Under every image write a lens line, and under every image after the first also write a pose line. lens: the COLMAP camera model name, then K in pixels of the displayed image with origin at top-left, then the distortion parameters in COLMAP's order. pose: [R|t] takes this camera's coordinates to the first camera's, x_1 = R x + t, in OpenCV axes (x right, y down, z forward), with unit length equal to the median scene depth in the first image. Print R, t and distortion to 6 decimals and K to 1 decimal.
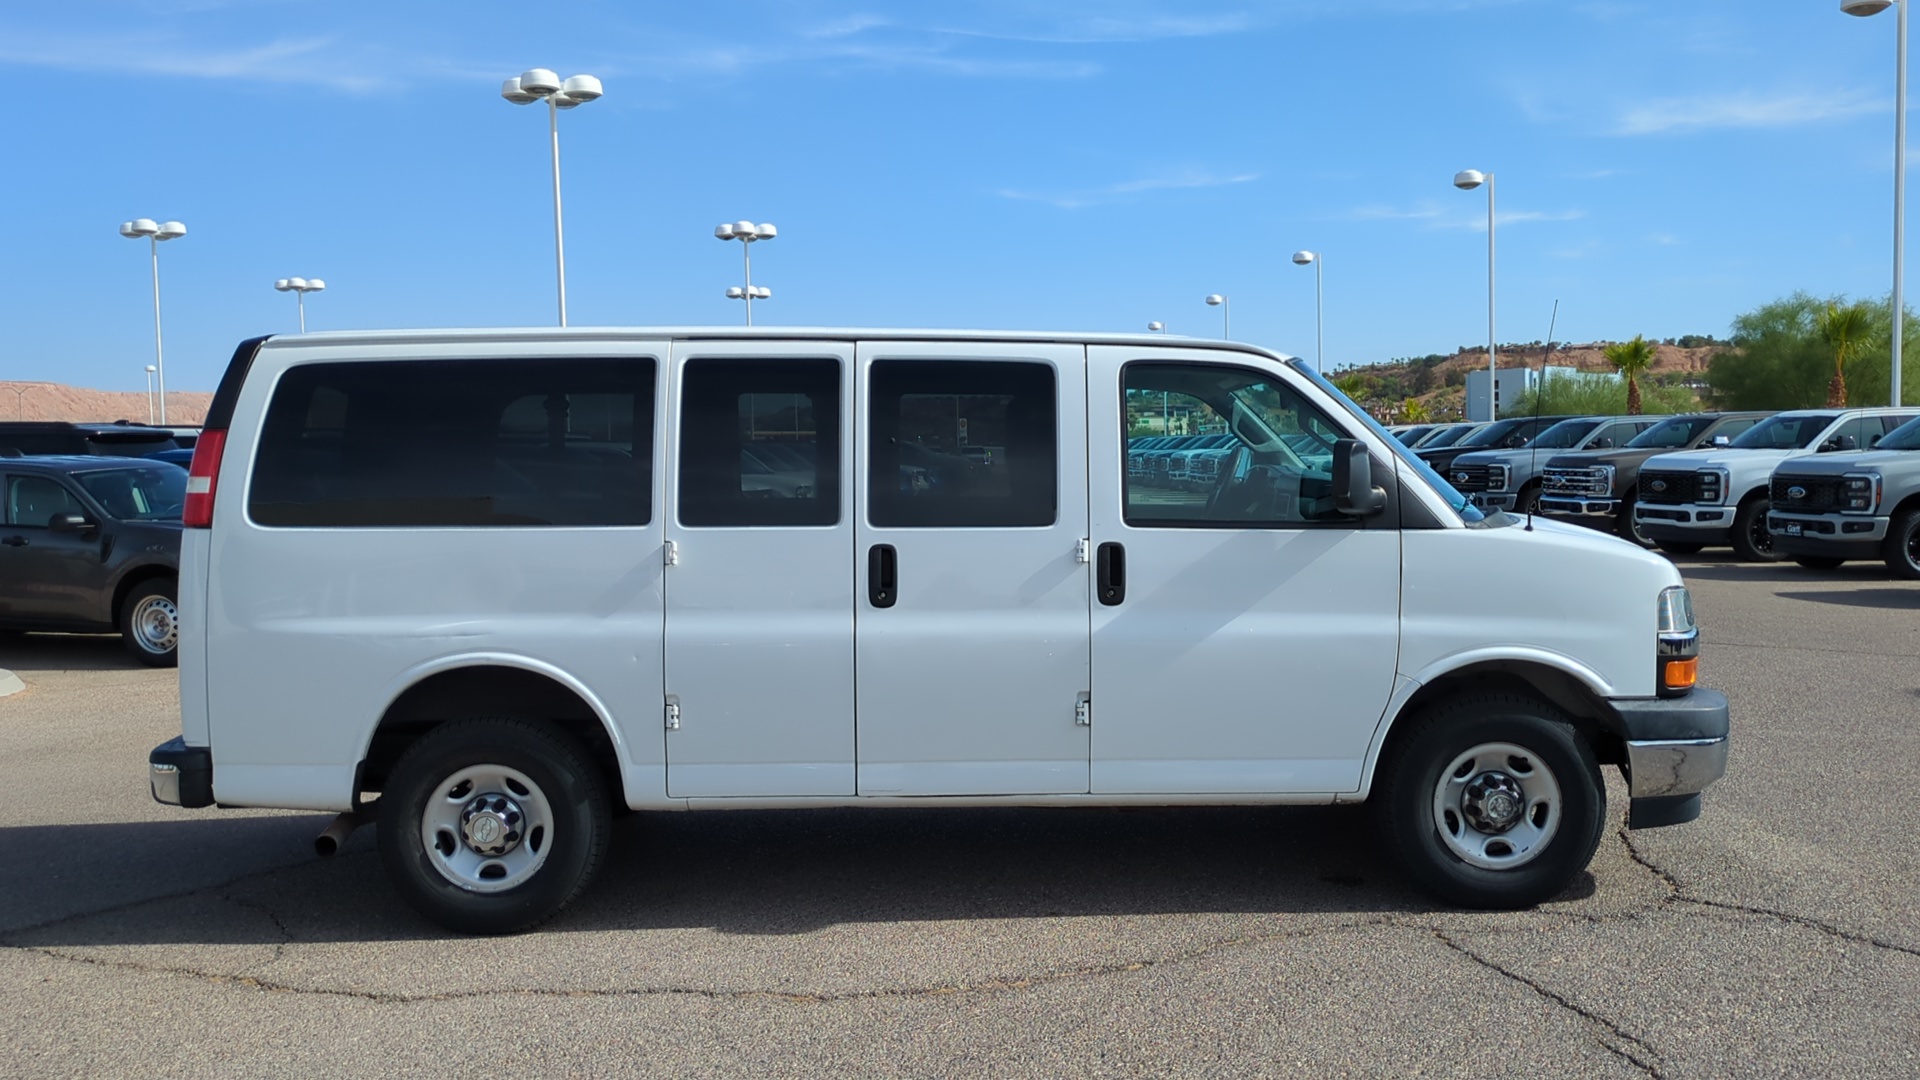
lens RADIAL K [[1639.5, 0, 973.1], [0, 1639.5, 539.4], [0, 0, 1]] dist [0.059105, -0.071507]
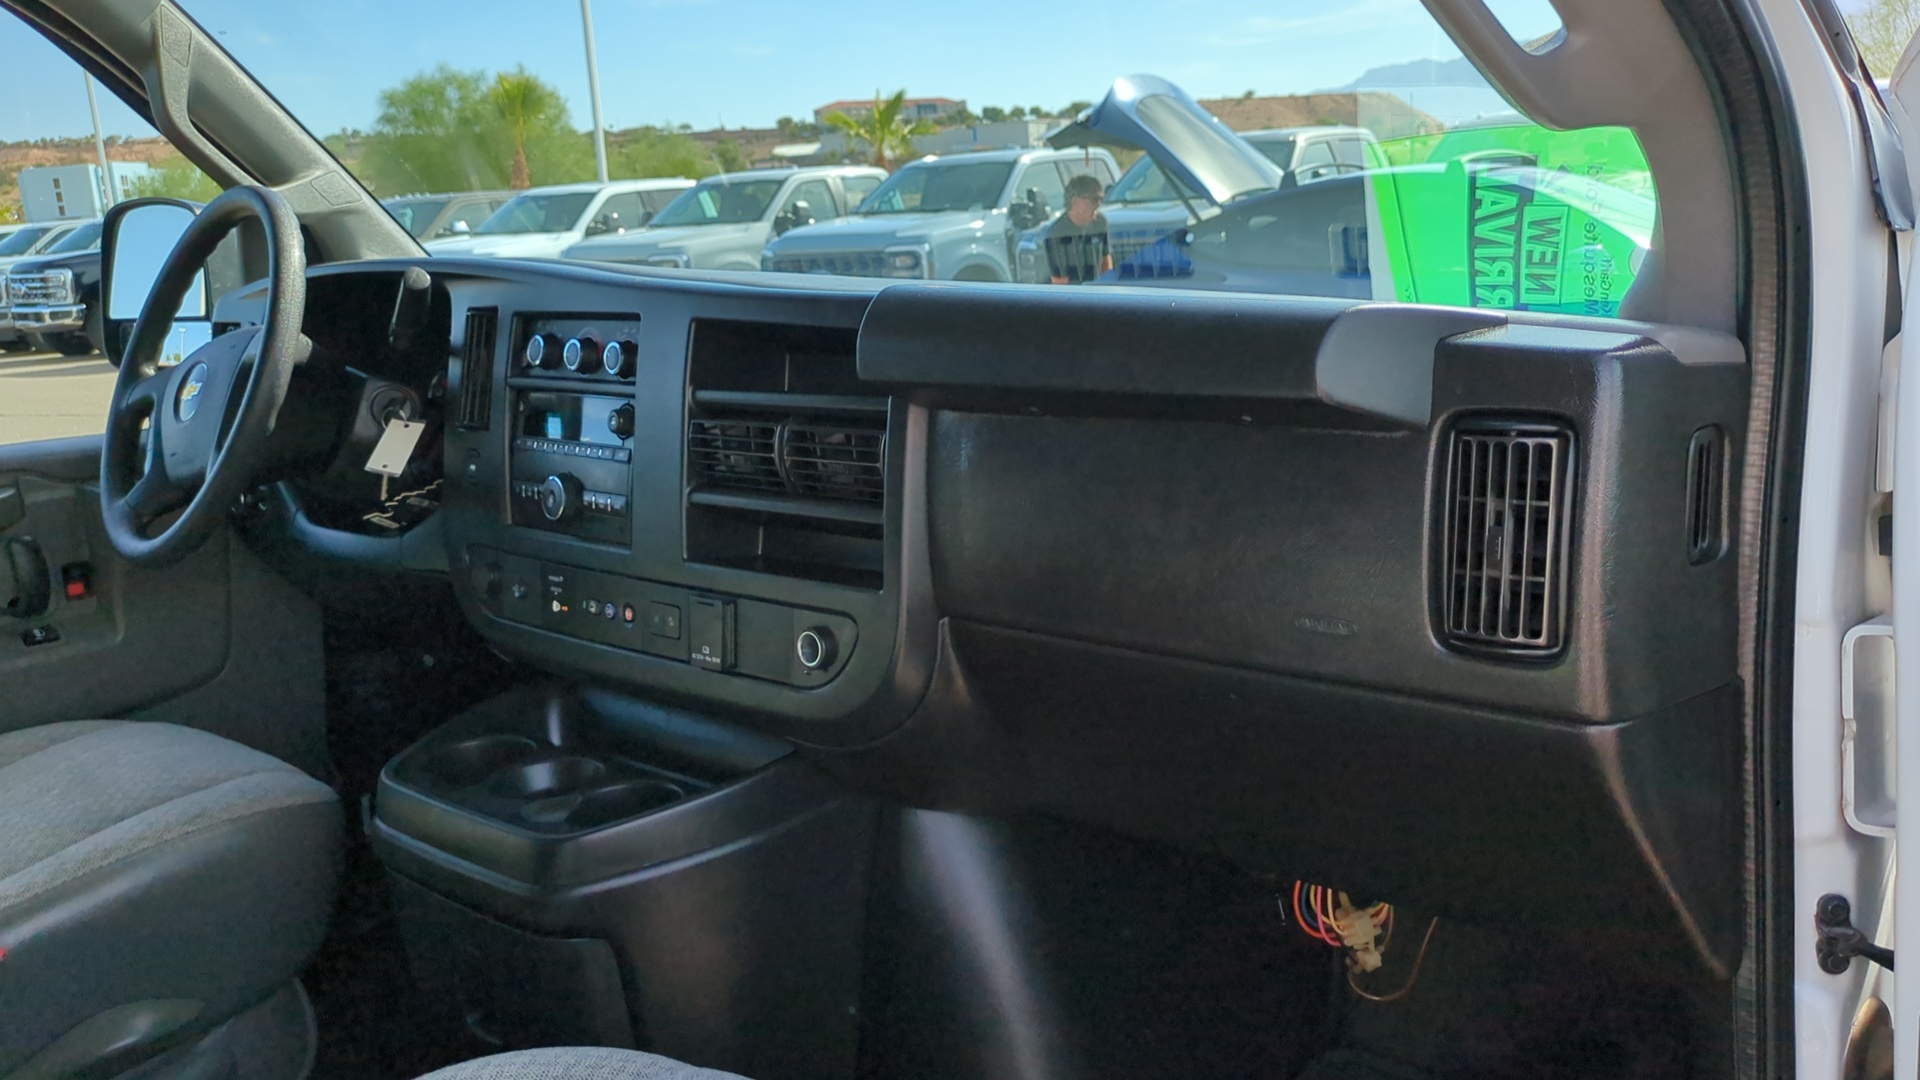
lens RADIAL K [[1639.5, 0, 953.0], [0, 1639.5, 533.2], [0, 0, 1]] dist [0.059105, -0.071507]
pose [[0.697516, -0.167090, 0.696816, 0.010111], [0.086189, 0.984937, 0.149903, -0.006099], [-0.711367, -0.044502, 0.701410, 0.136128]]
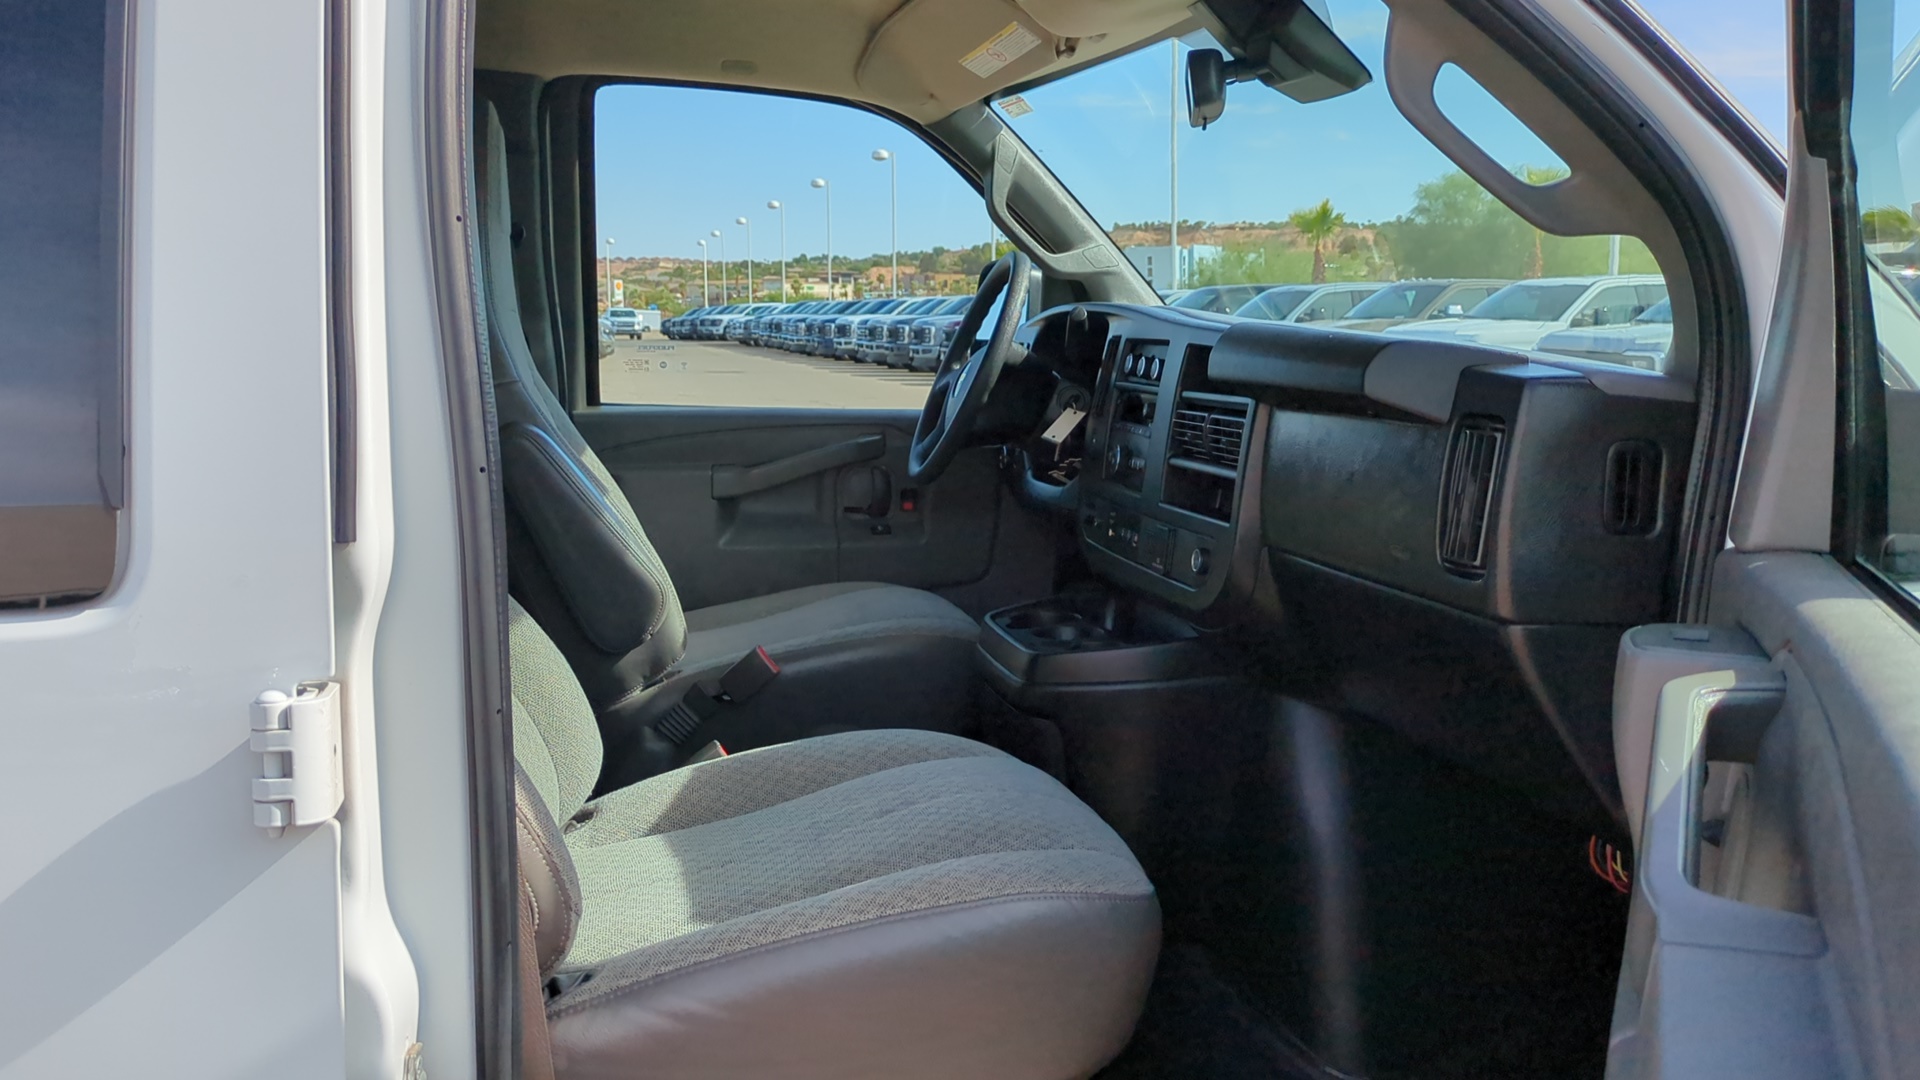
lens RADIAL K [[1608.2, 0, 953.7], [0, 1608.2, 547.9], [0, 0, 1]] dist [0.060312, -0.010808]
pose [[0.981406, -0.008688, 0.191745, 0.013813], [-0.008060, 0.996228, 0.086394, -0.003791], [-0.191772, -0.086333, 0.977635, 0.115594]]
